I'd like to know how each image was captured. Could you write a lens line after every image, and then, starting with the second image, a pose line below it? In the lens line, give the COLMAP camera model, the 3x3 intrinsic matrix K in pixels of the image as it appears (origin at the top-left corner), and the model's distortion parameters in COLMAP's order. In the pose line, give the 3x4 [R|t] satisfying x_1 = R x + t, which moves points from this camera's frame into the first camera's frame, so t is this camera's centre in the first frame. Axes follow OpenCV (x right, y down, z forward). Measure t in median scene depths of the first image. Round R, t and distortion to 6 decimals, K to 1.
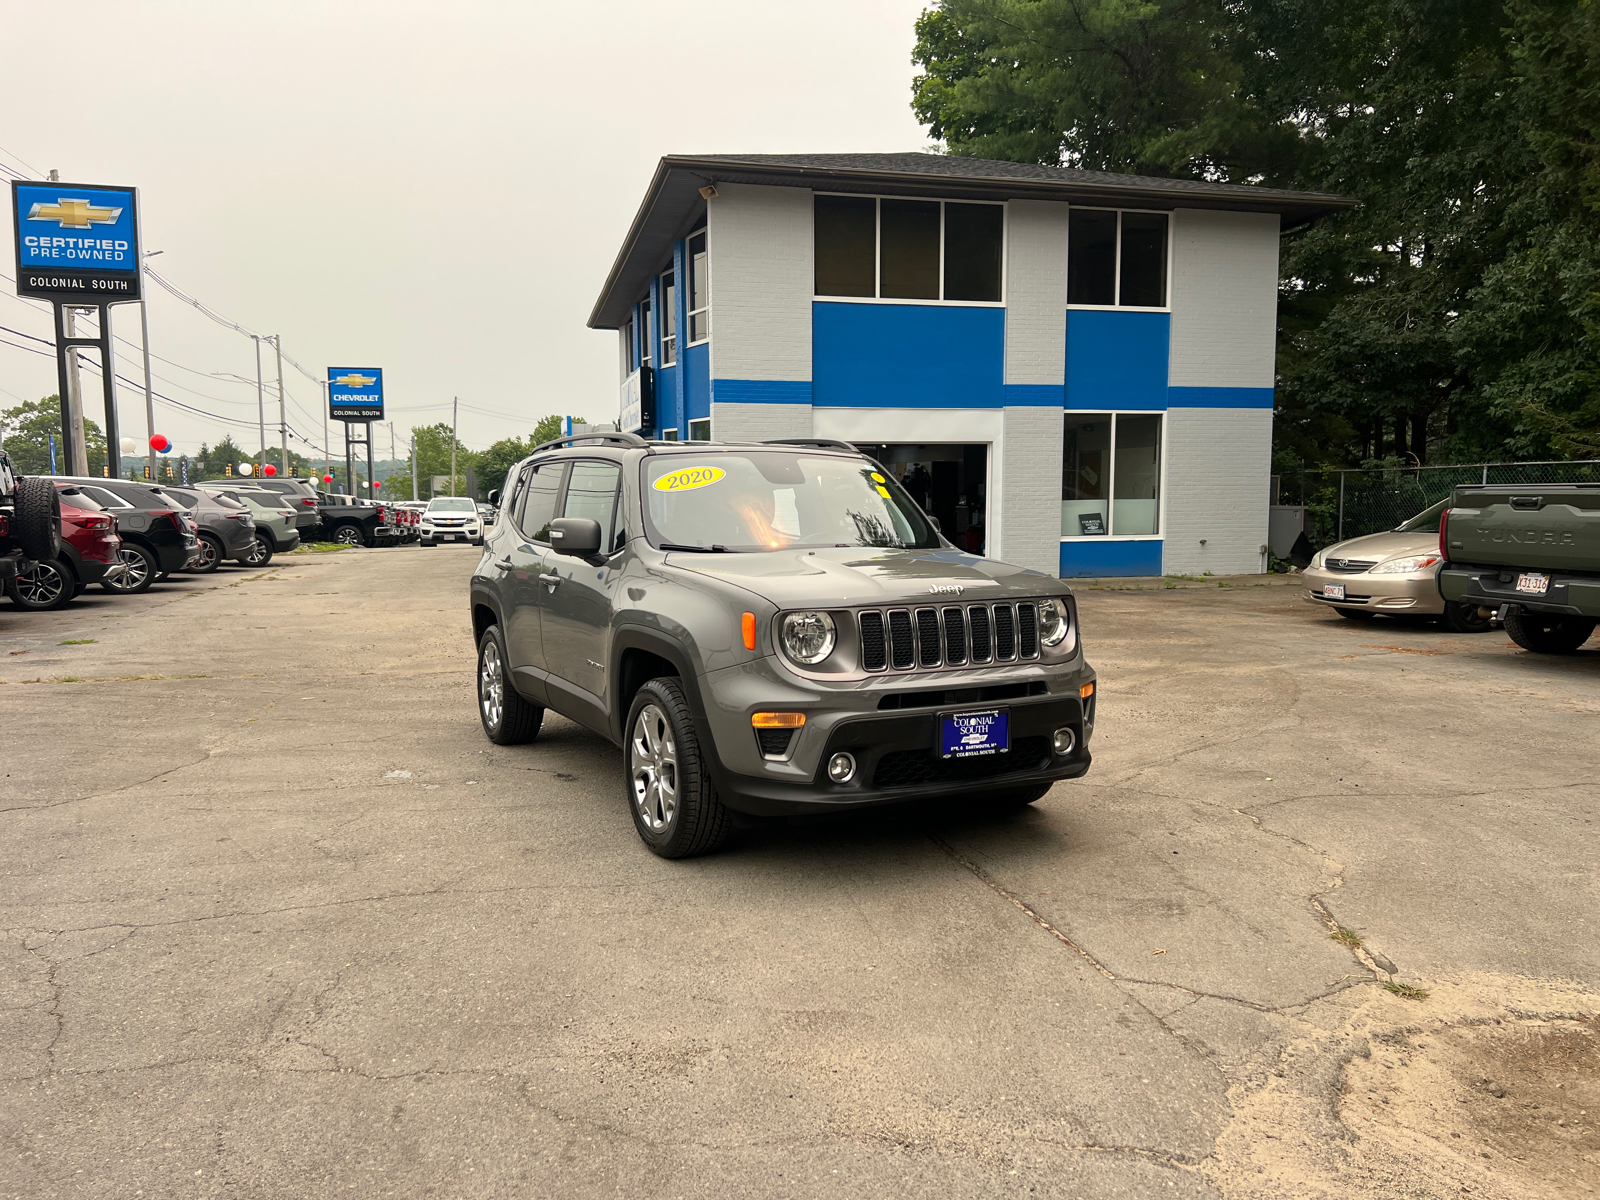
lens RADIAL K [[1205.8, 0, 812.4], [0, 1205.8, 627.1], [0, 0, 1]] dist [0.047404, -0.056423]
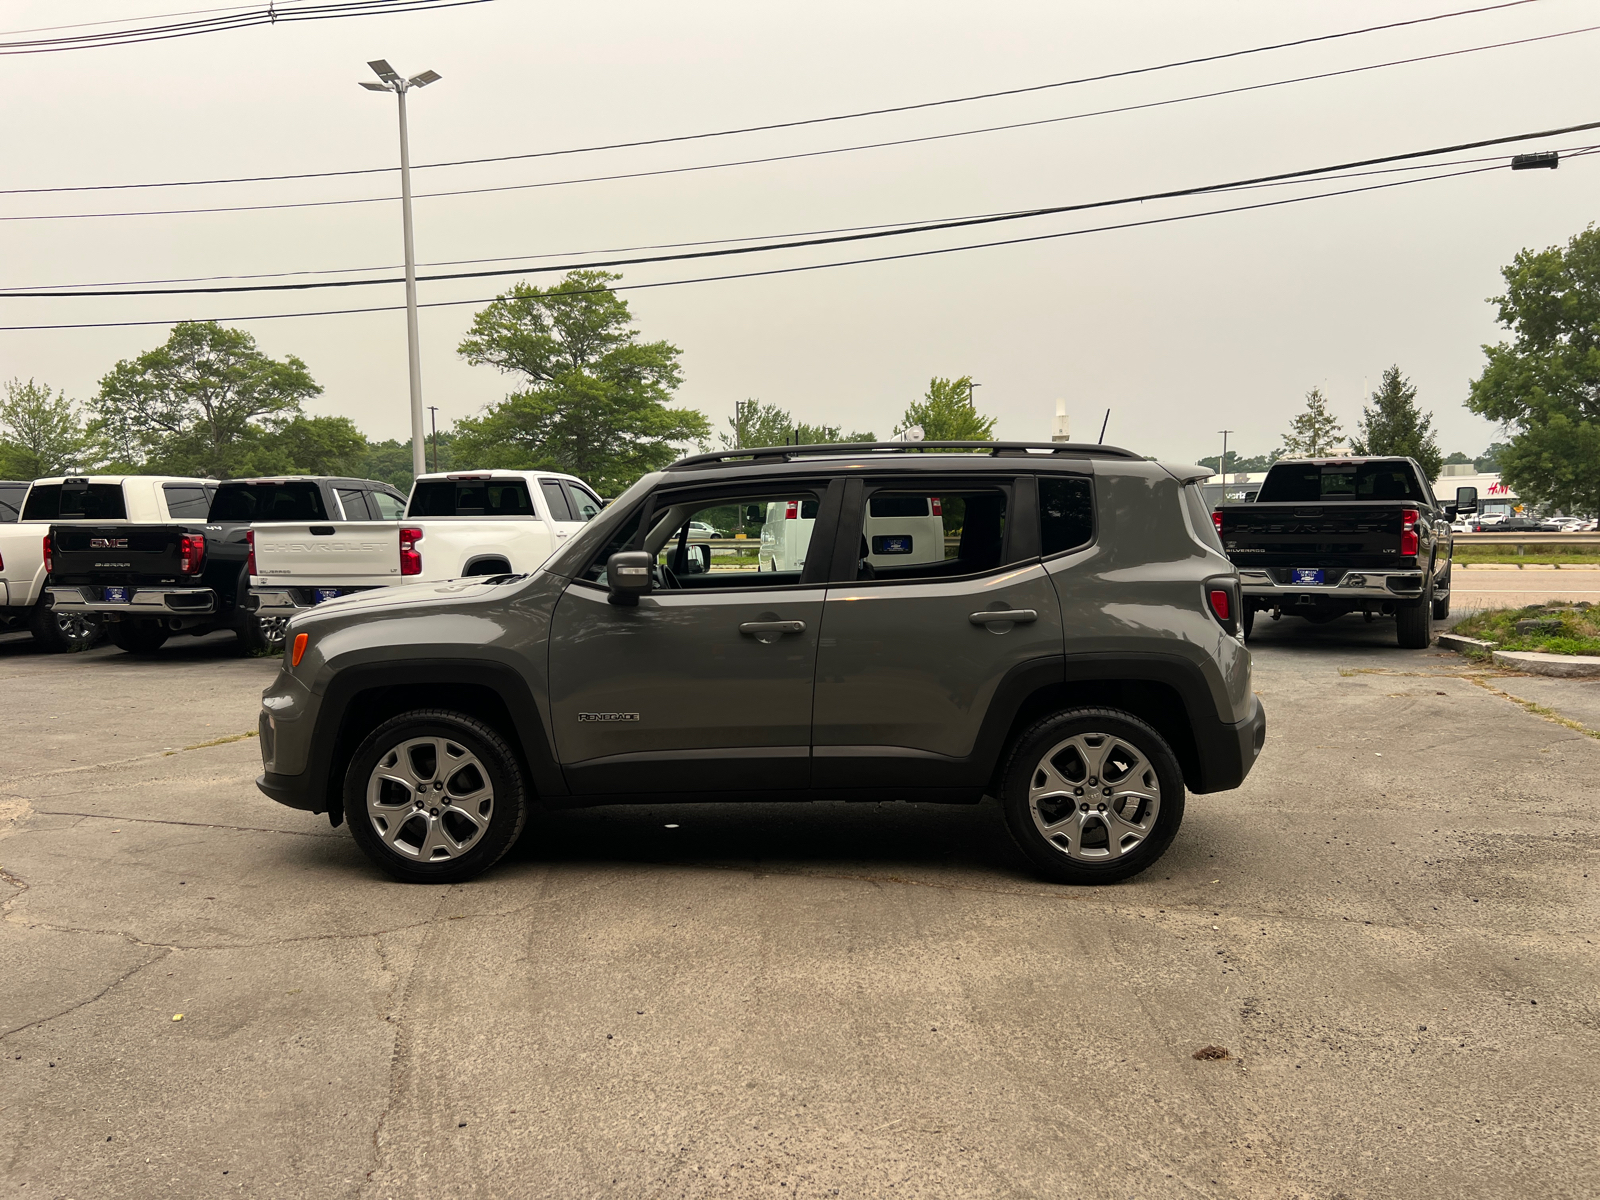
lens RADIAL K [[1209.9, 0, 792.1], [0, 1209.9, 610.4], [0, 0, 1]] dist [0.024812, -0.017126]
pose [[-0.502107, 0.070314, -0.861942, 0.799562], [-0.070790, 0.990003, 0.121997, -0.179401], [0.861903, 0.122272, -0.492110, 1.687142]]
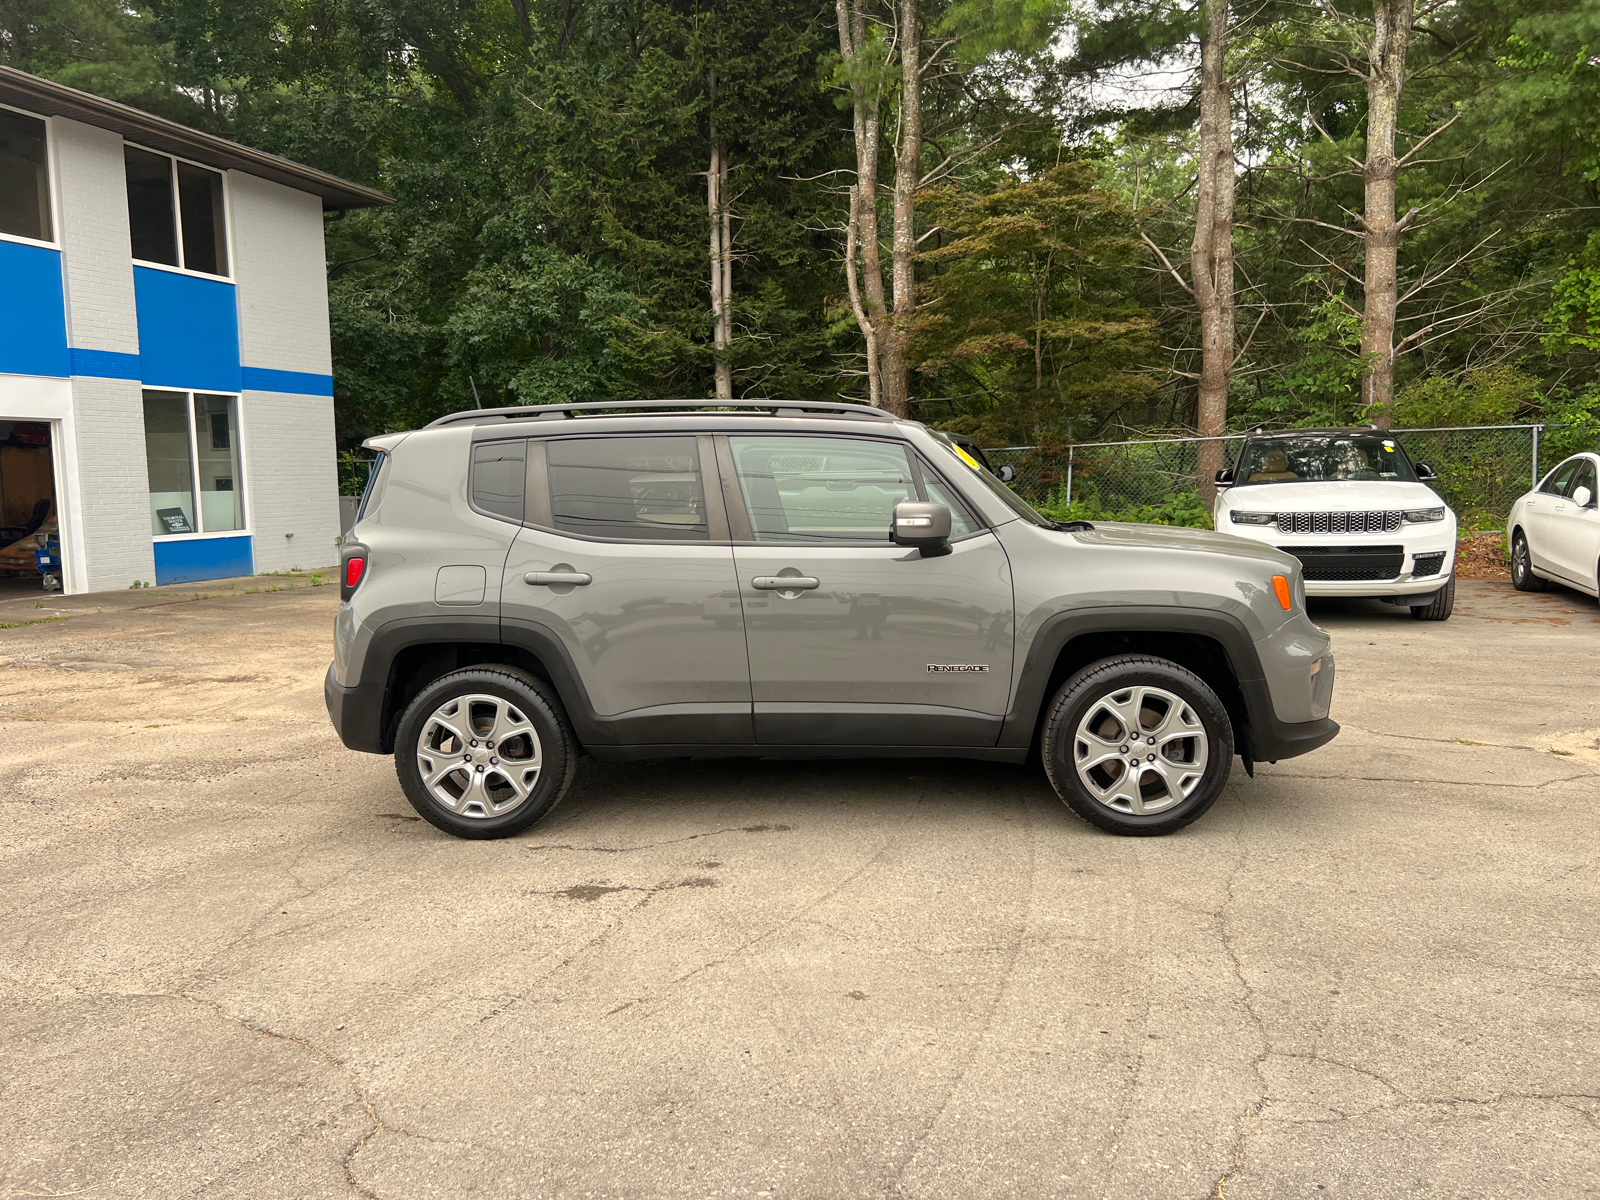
lens RADIAL K [[1205.8, 0, 803.6], [0, 1205.8, 618.4], [0, 0, 1]] dist [0.047404, -0.056423]
pose [[0.529706, -0.103792, 0.841807, -0.964424], [0.105420, 0.992845, 0.056079, -0.064601], [-0.841605, 0.059038, 0.536858, 0.613508]]
